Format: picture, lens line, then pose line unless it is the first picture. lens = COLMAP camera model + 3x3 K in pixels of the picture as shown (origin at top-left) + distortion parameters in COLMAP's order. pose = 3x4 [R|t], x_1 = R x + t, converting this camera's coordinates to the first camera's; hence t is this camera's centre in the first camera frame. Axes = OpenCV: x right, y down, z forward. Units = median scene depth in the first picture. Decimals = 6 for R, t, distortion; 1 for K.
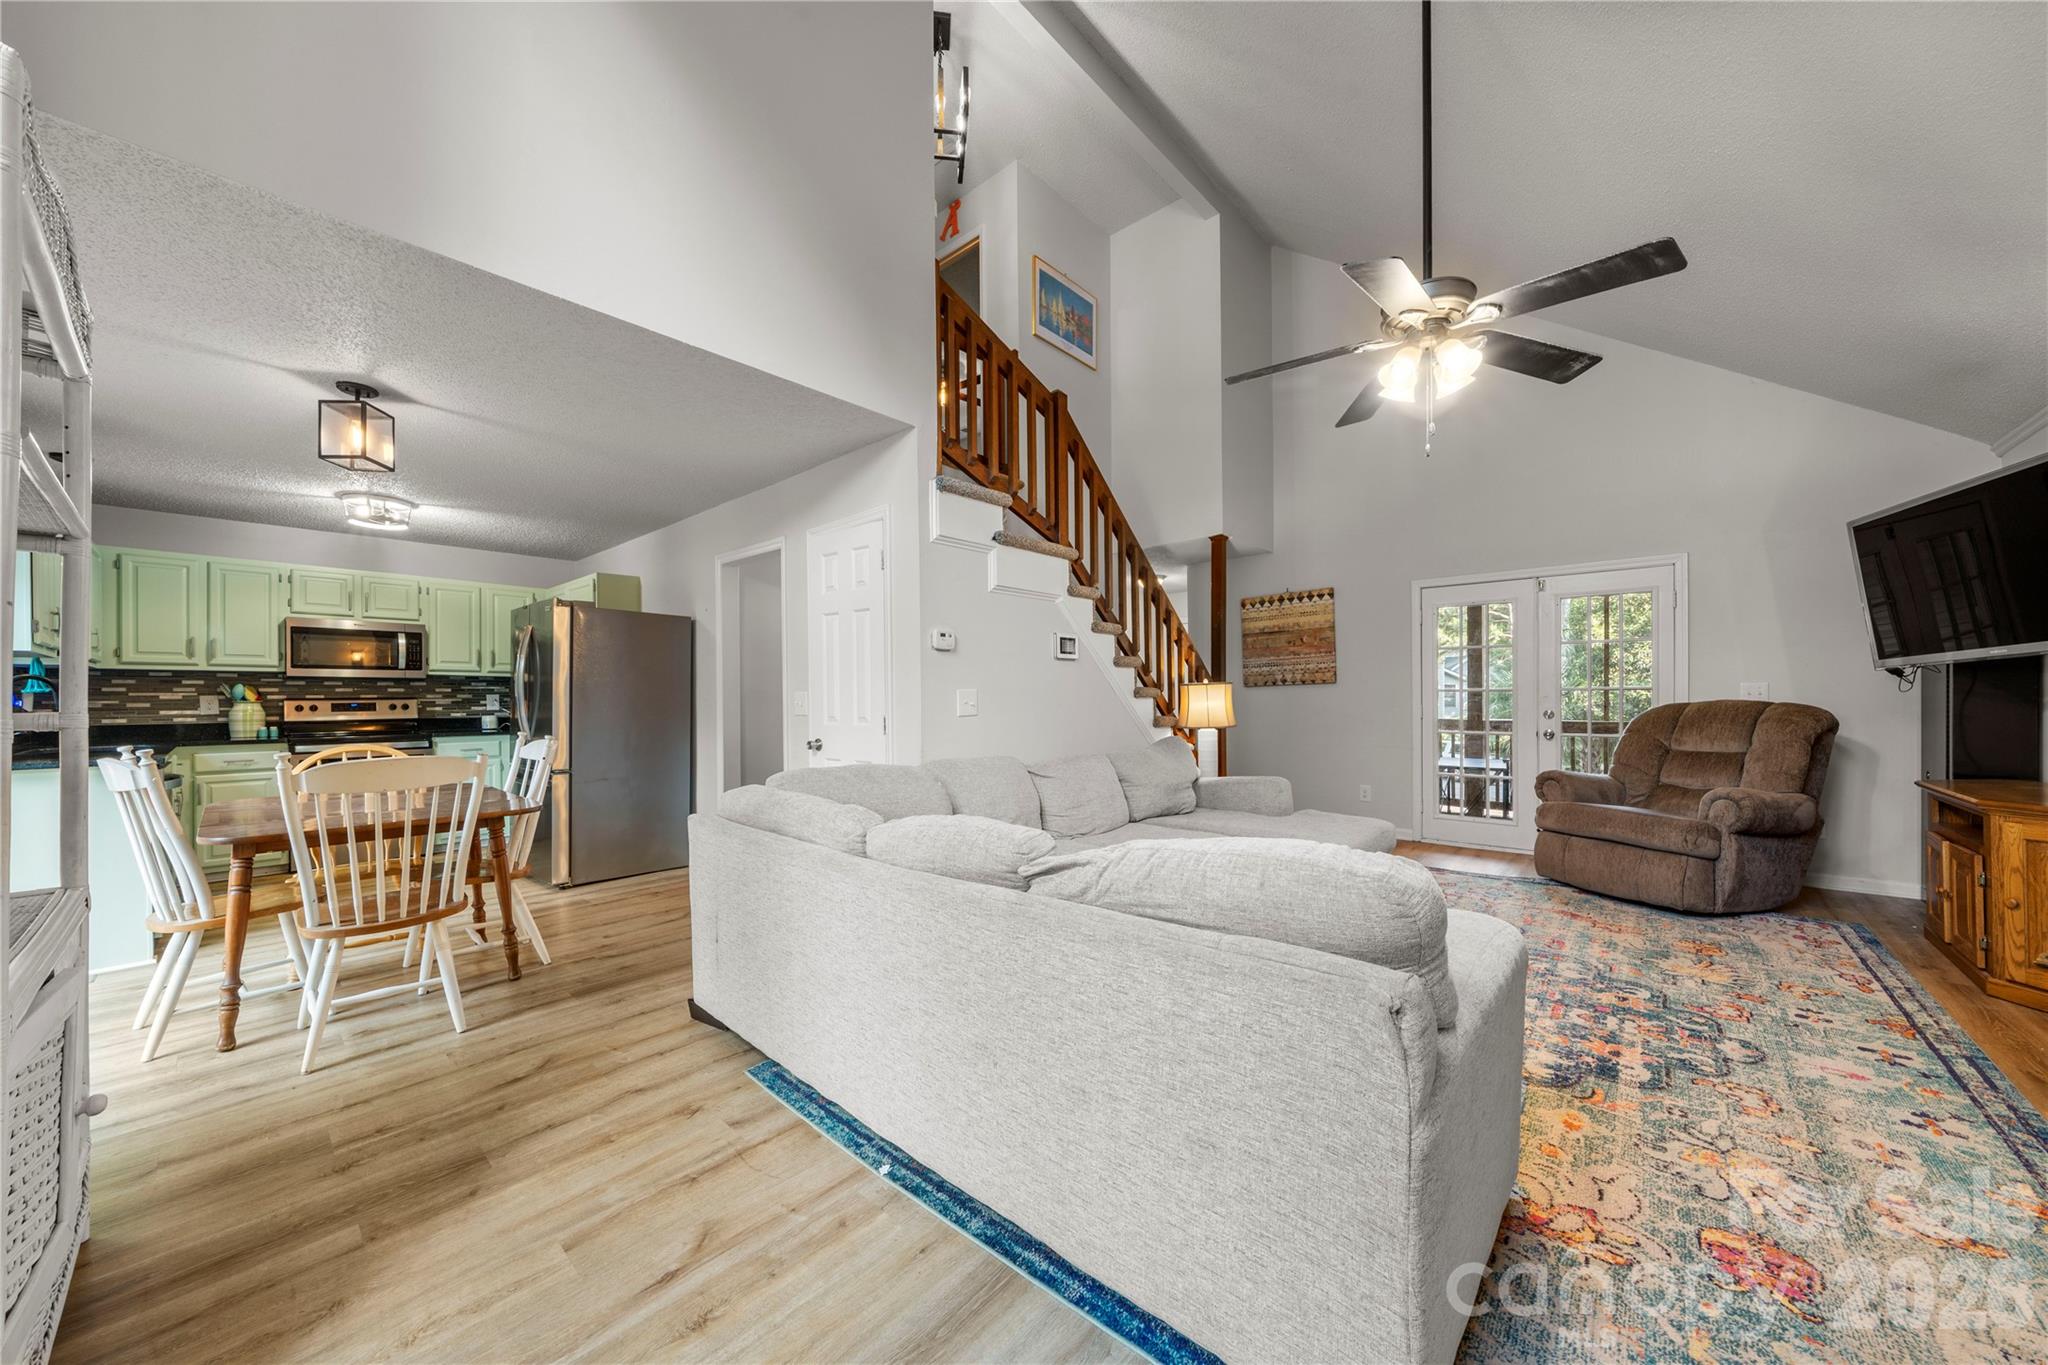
lens RADIAL K [[719.2, 0, 1023.2], [0, 719.2, 698.7], [0, 0, 1]] dist [-0.001205, -0.000323]
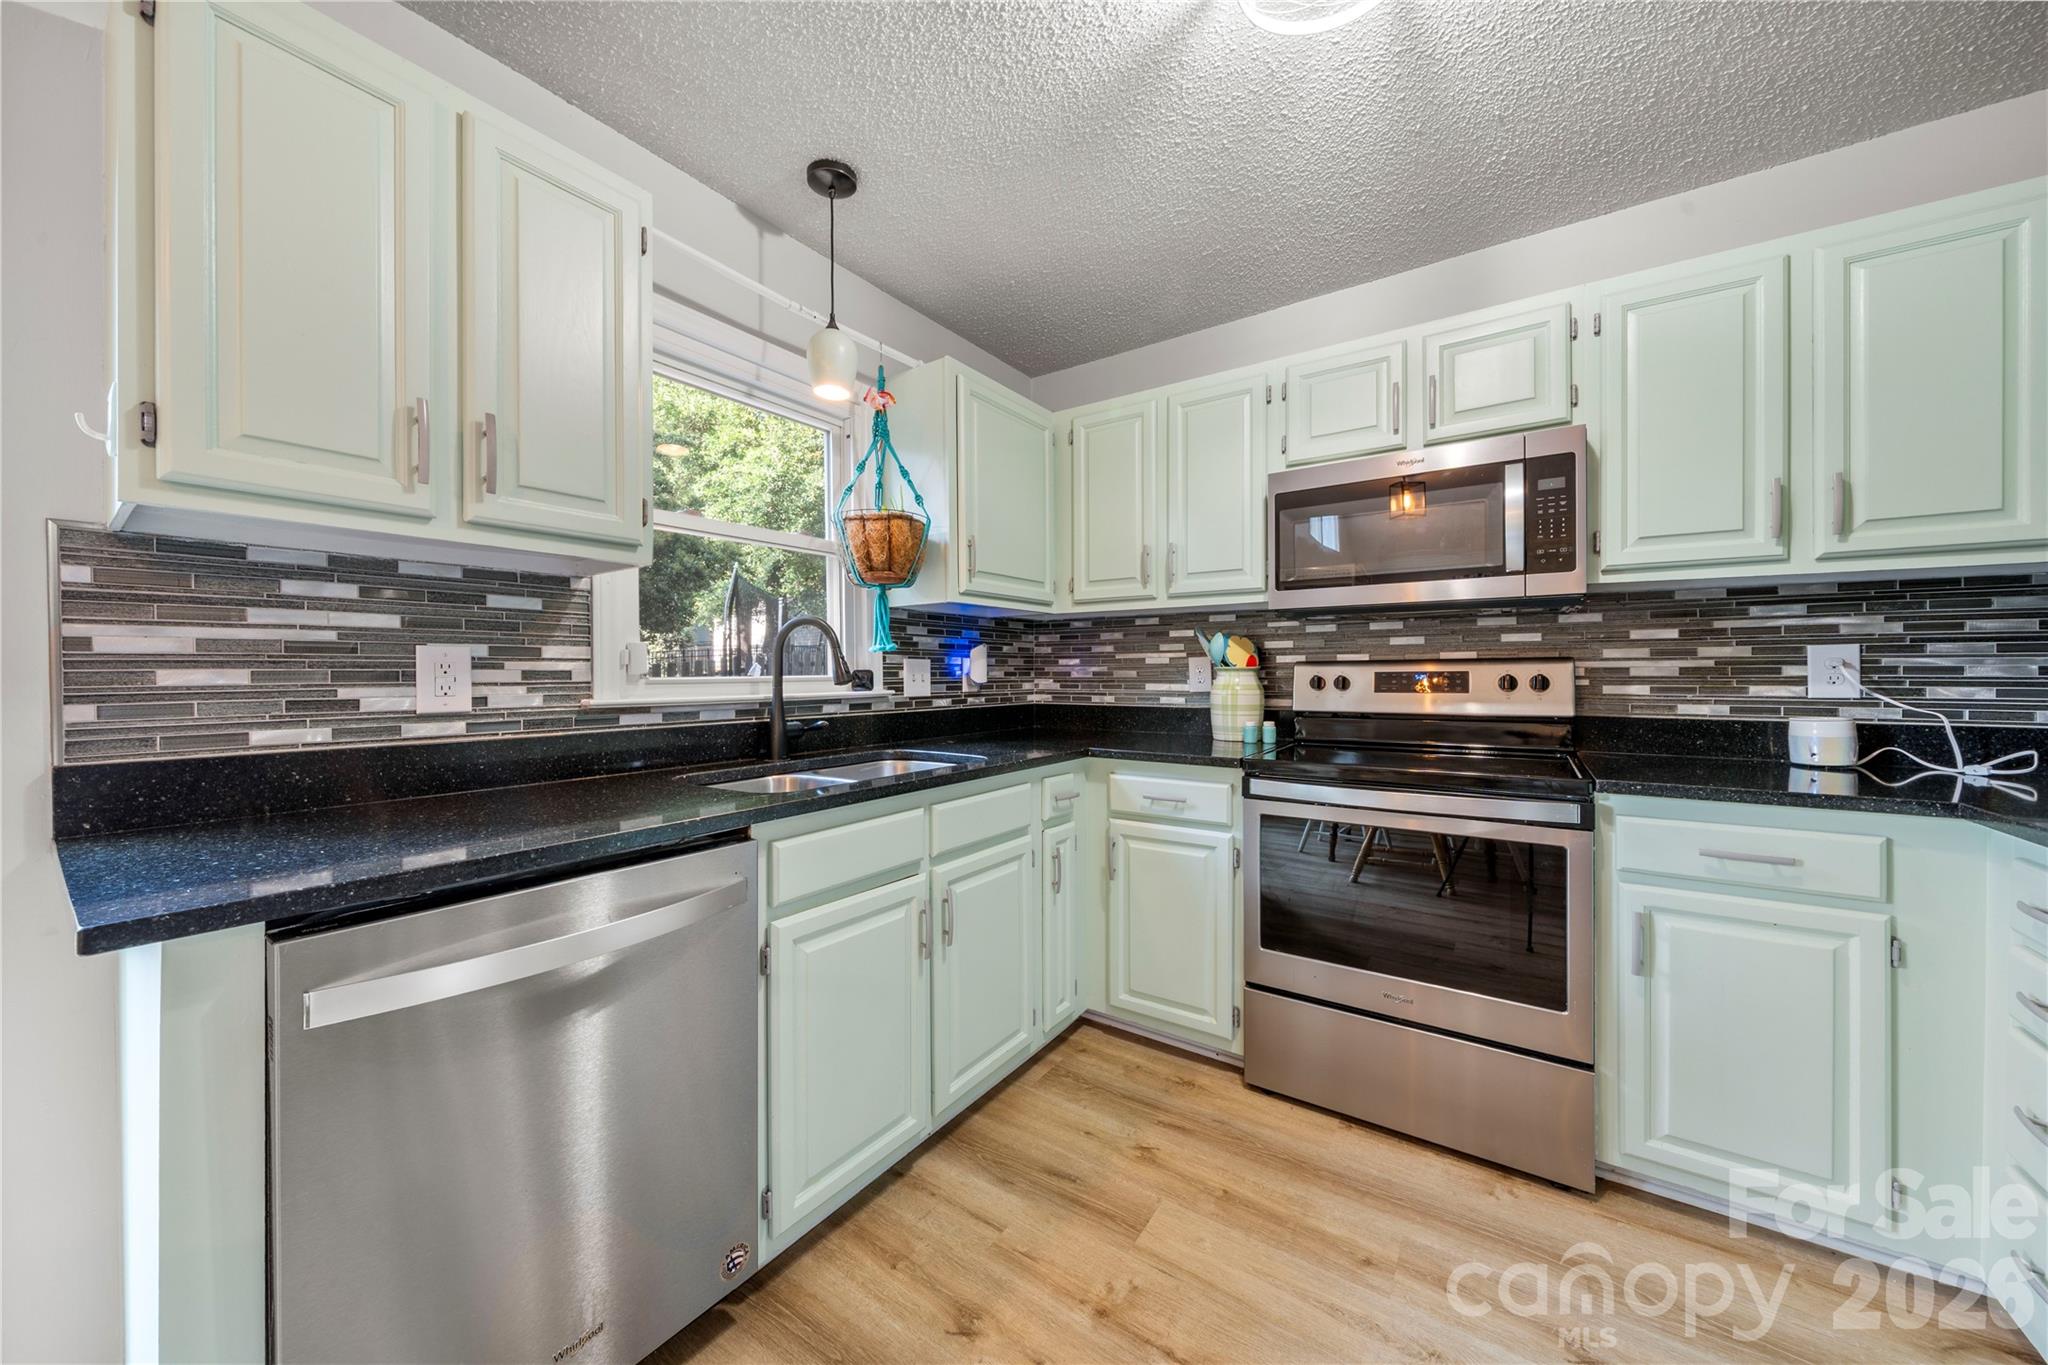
lens RADIAL K [[710.2, 0, 1012.8], [0, 710.2, 675.1], [0, 0, 1]] dist [-0.003412, -0.000356]
pose [[0.115595, 0.008254, -0.993262, -0.602617], [0.002208, 0.999961, 0.008567, 0.004246], [0.993294, -0.003183, 0.115572, 0.779848]]
